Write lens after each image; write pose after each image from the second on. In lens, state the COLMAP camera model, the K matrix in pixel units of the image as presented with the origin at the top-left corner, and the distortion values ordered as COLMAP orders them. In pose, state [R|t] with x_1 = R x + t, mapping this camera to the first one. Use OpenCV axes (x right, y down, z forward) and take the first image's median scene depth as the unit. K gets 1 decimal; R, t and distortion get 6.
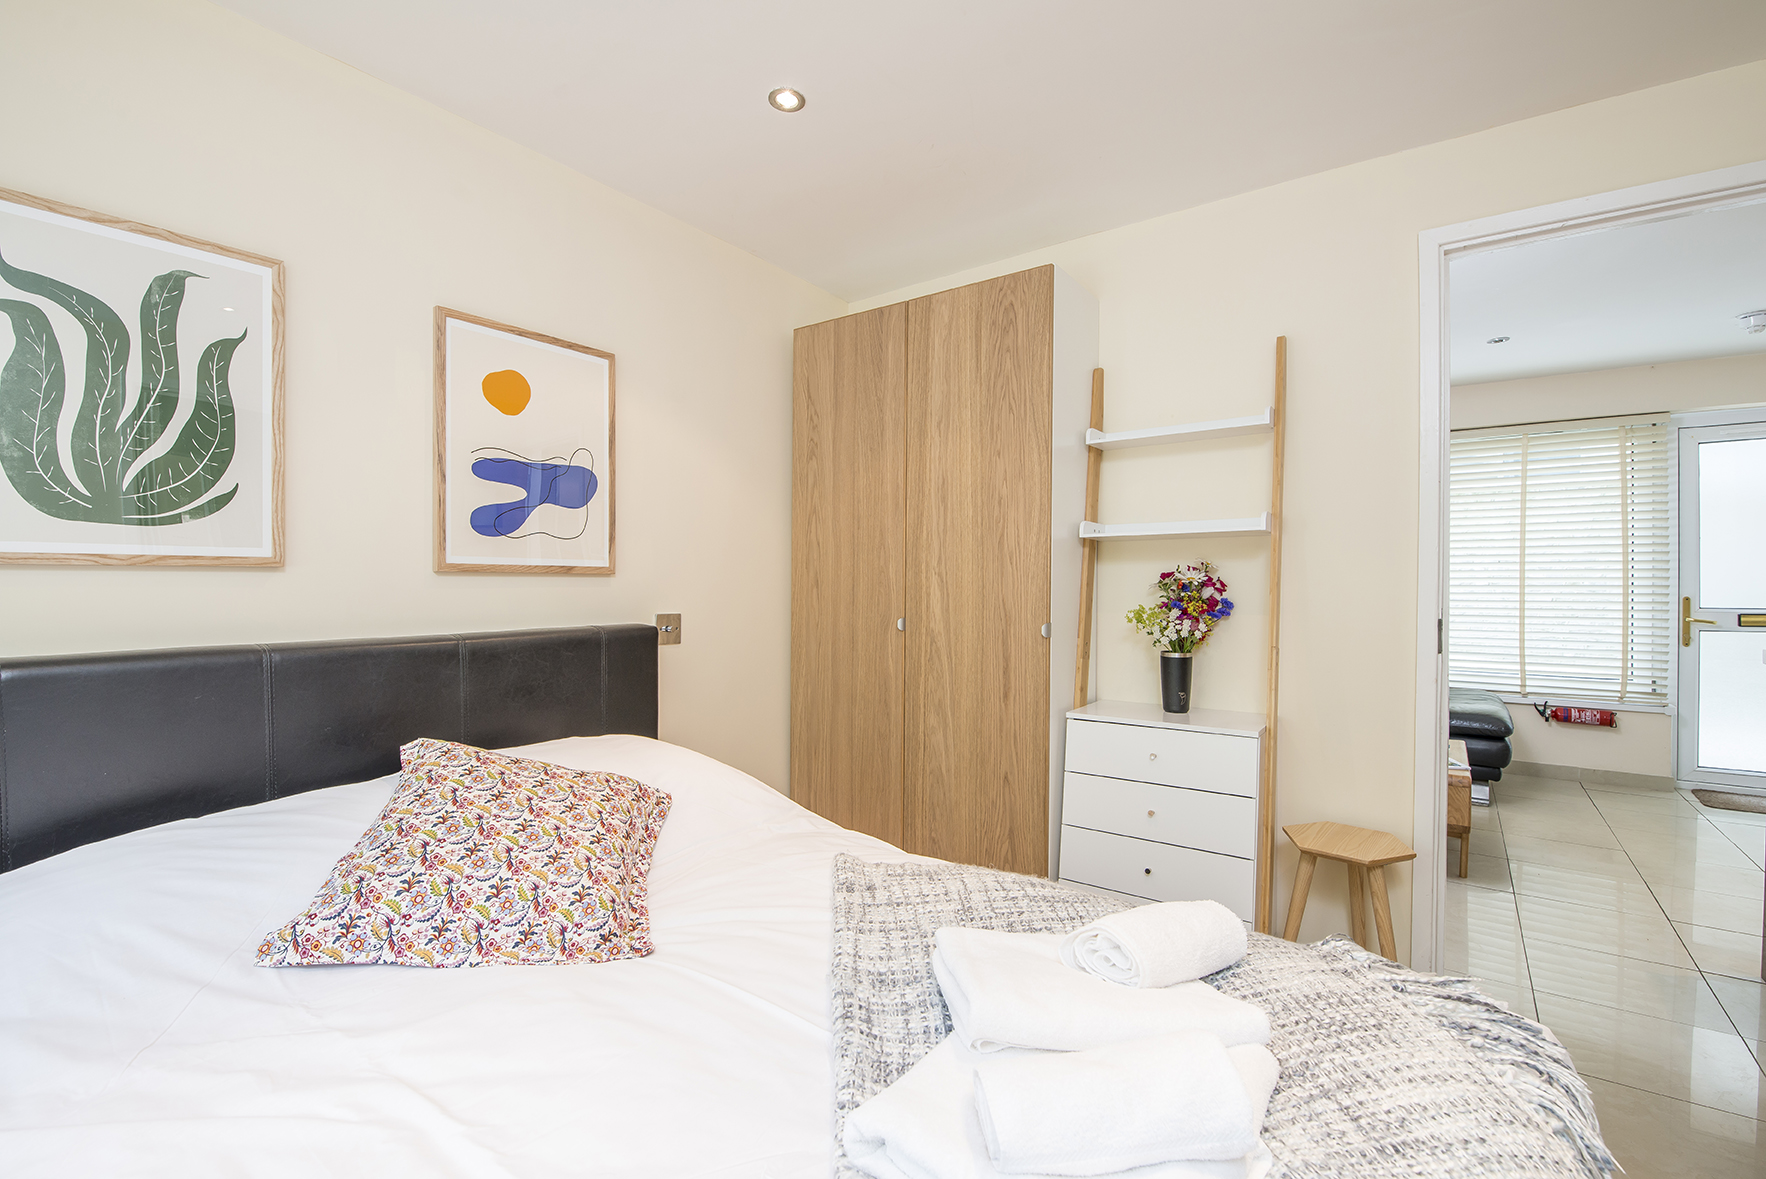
lens RADIAL K [[792.8, 0, 883.0], [0, 792.8, 589.5], [0, 0, 1]] dist [-0.009280, -0.000264]
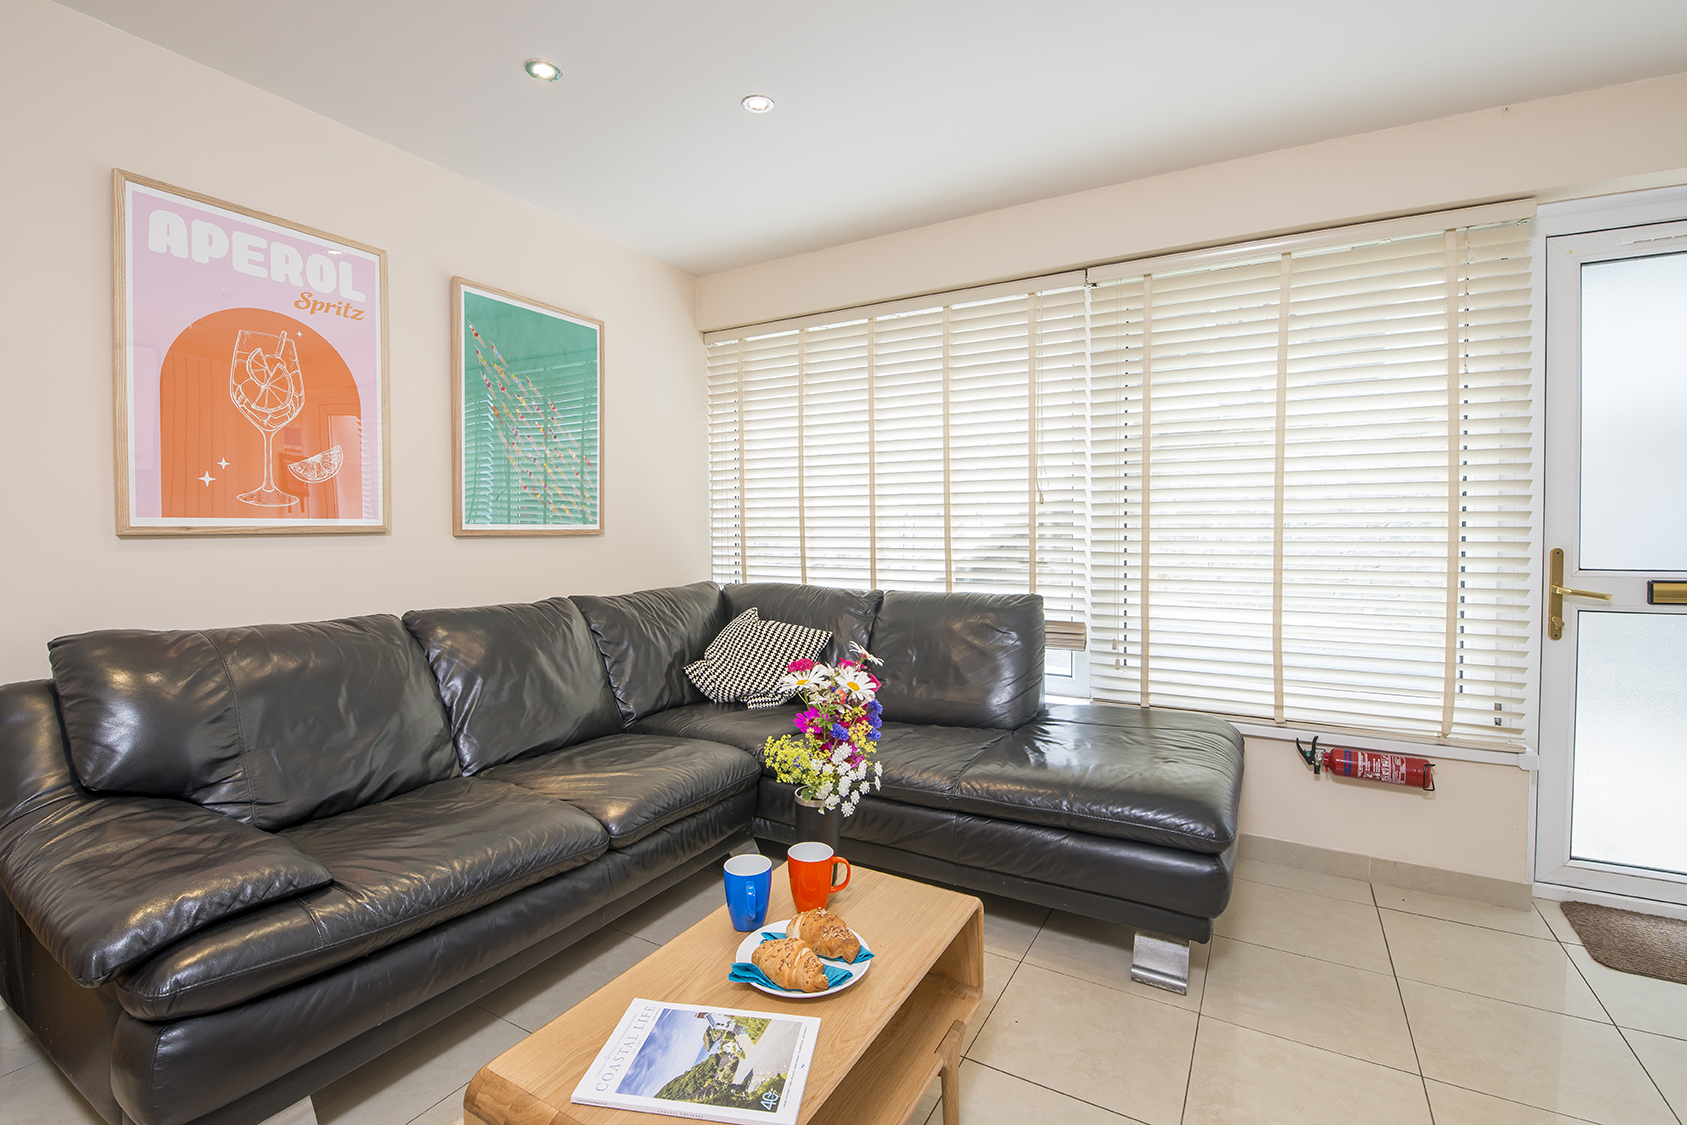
lens RADIAL K [[737.0, 0, 837.4], [0, 737.0, 552.1], [0, 0, 1]] dist [-0.017678, -0.000272]
pose [[0.995960, -0.004421, 0.089694, 0.483927], [0.002324, 0.999722, 0.023475, -0.001064], [-0.089773, -0.023172, 0.995693, 0.546676]]
